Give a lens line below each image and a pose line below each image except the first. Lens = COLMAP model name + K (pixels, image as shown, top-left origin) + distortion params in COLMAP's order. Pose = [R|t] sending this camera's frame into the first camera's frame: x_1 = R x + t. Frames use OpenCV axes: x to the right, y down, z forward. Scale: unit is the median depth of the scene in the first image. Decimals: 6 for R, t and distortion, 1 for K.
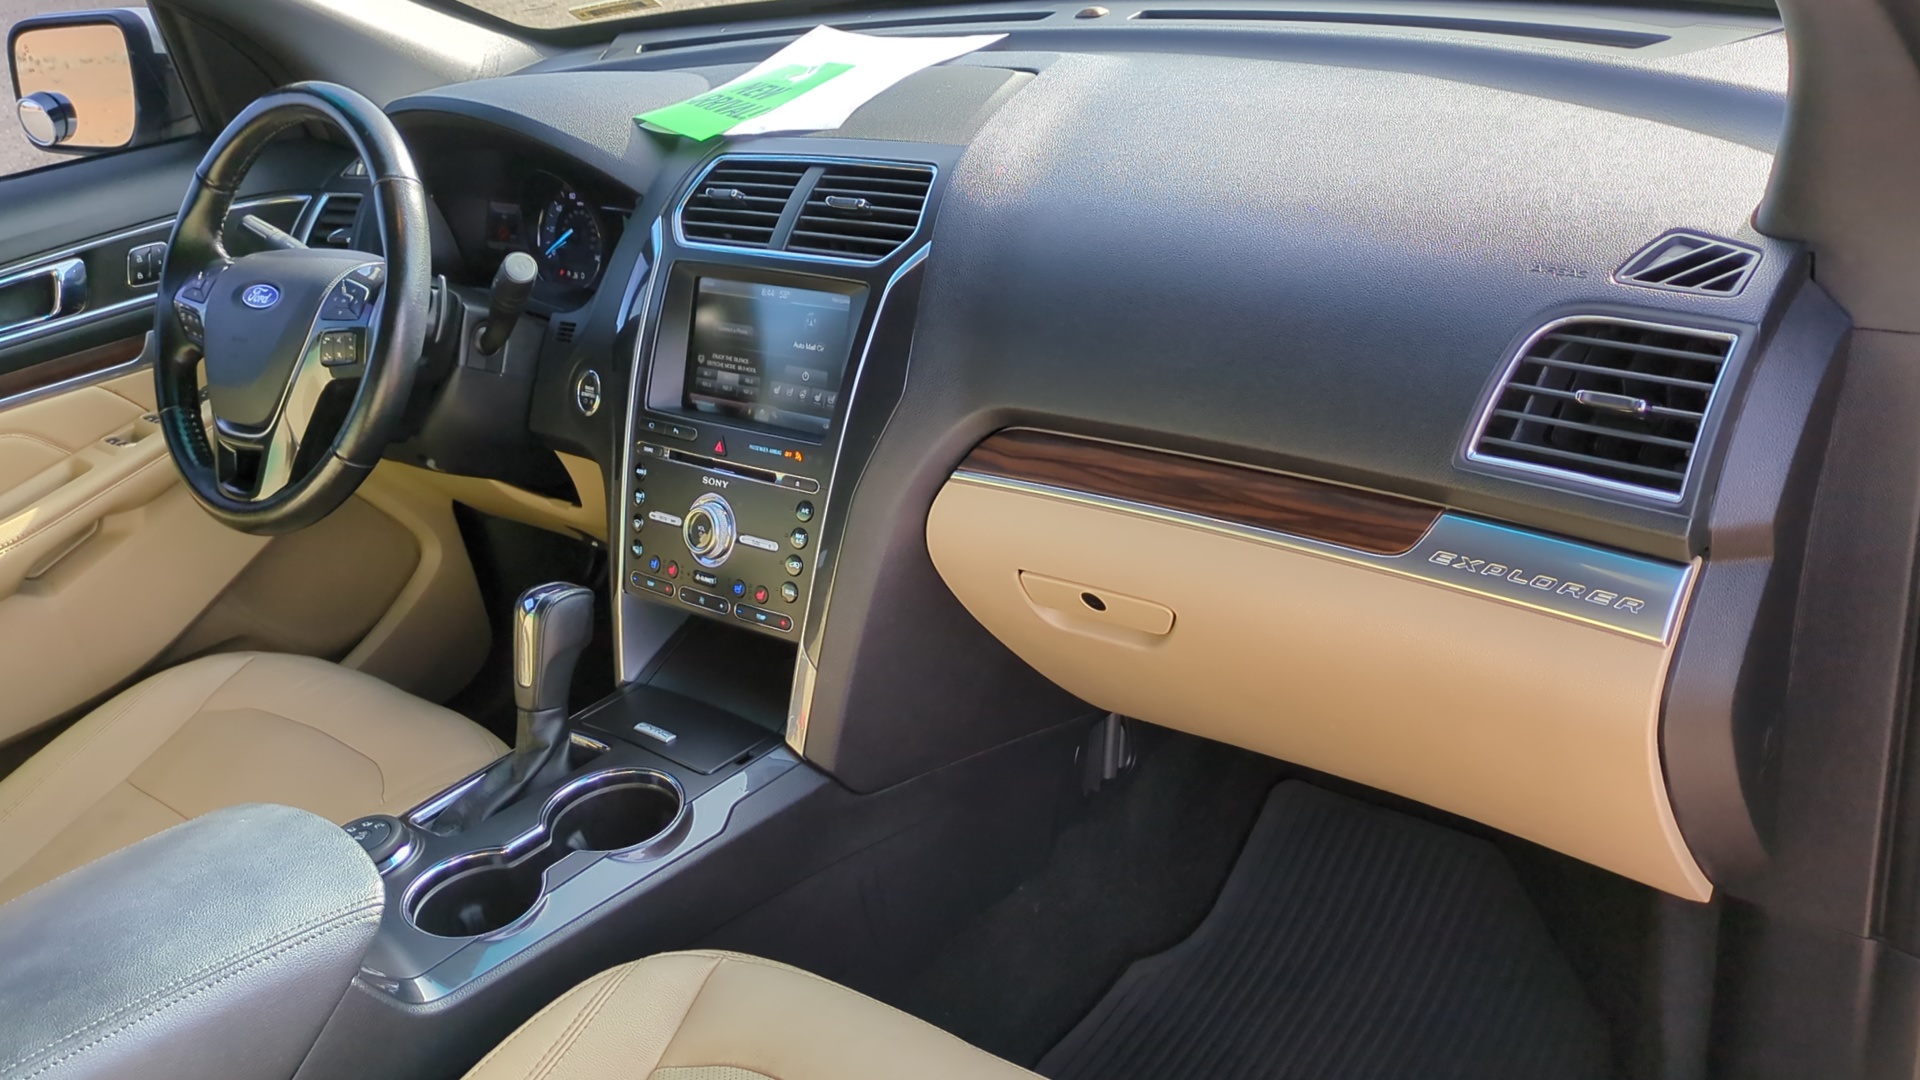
lens RADIAL K [[1652.4, 0, 963.5], [0, 1652.4, 551.2], [0, 0, 1]] dist [0.090831, -0.131544]
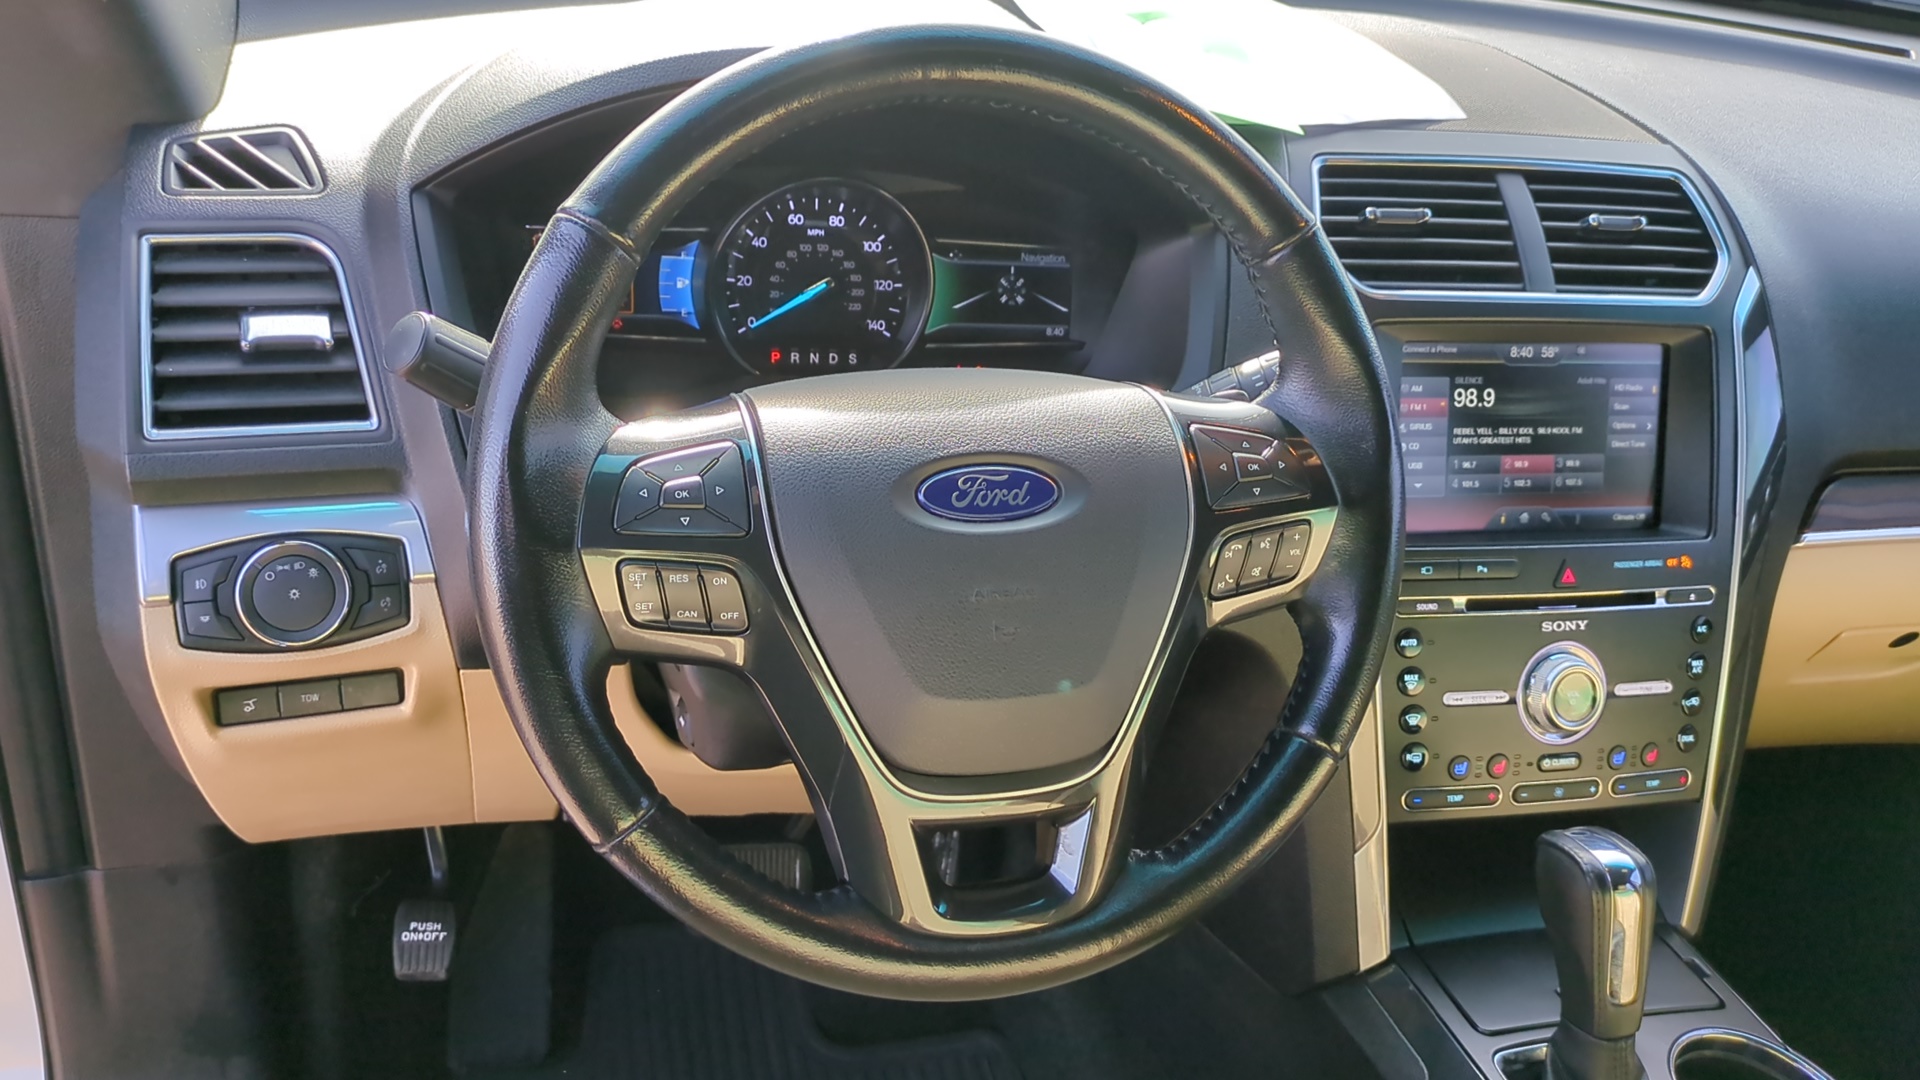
lens RADIAL K [[1652.4, 0, 949.3], [0, 1652.4, 533.8], [0, 0, 1]] dist [0.090831, -0.131544]
pose [[0.544359, -0.212013, 0.811618, -0.857392], [0.169789, 0.975355, 0.140906, -0.223528], [-0.821490, 0.061100, 0.566940, 0.800187]]
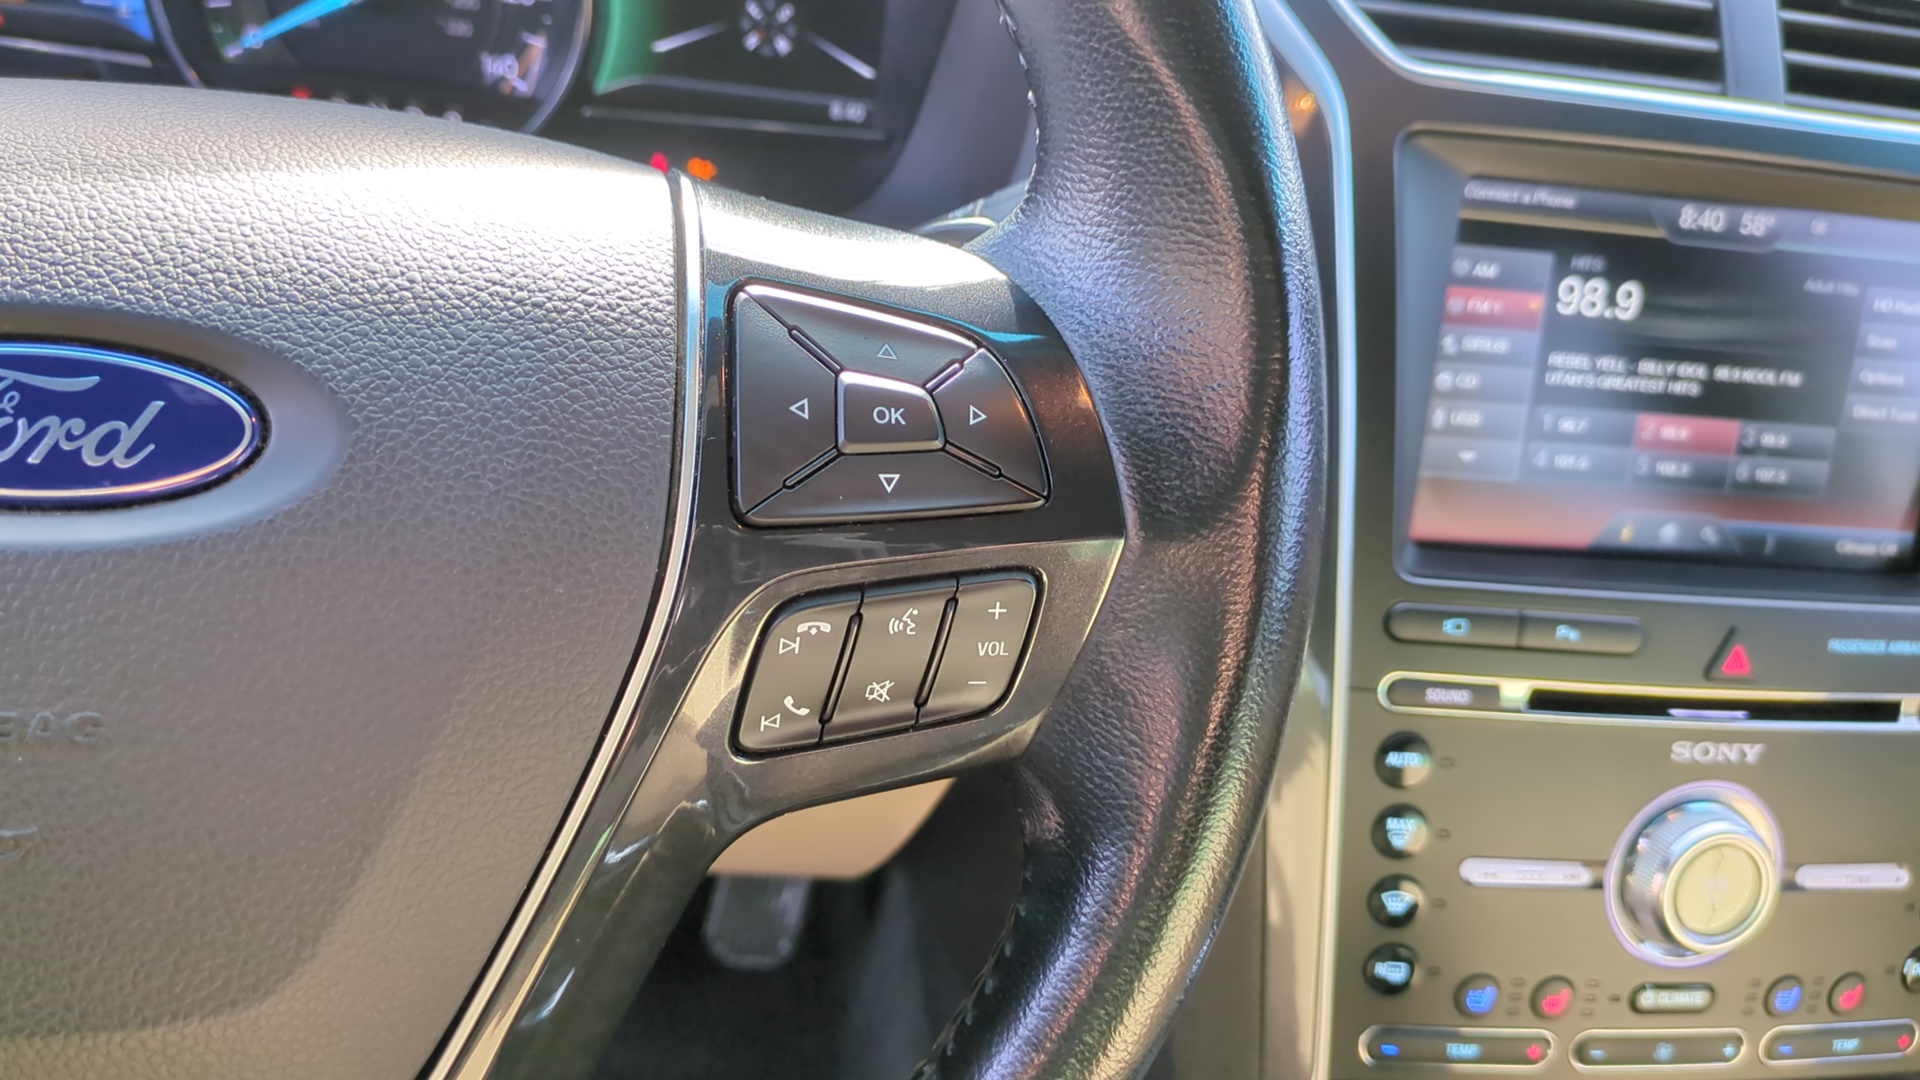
lens RADIAL K [[1652.4, 0, 968.0], [0, 1652.4, 531.8], [0, 0, 1]] dist [0.090831, -0.131544]
pose [[0.628292, -0.215751, 0.747462, -0.519545], [0.087945, 0.974315, 0.207307, -0.180417], [-0.772991, -0.064514, 0.631129, 0.886833]]
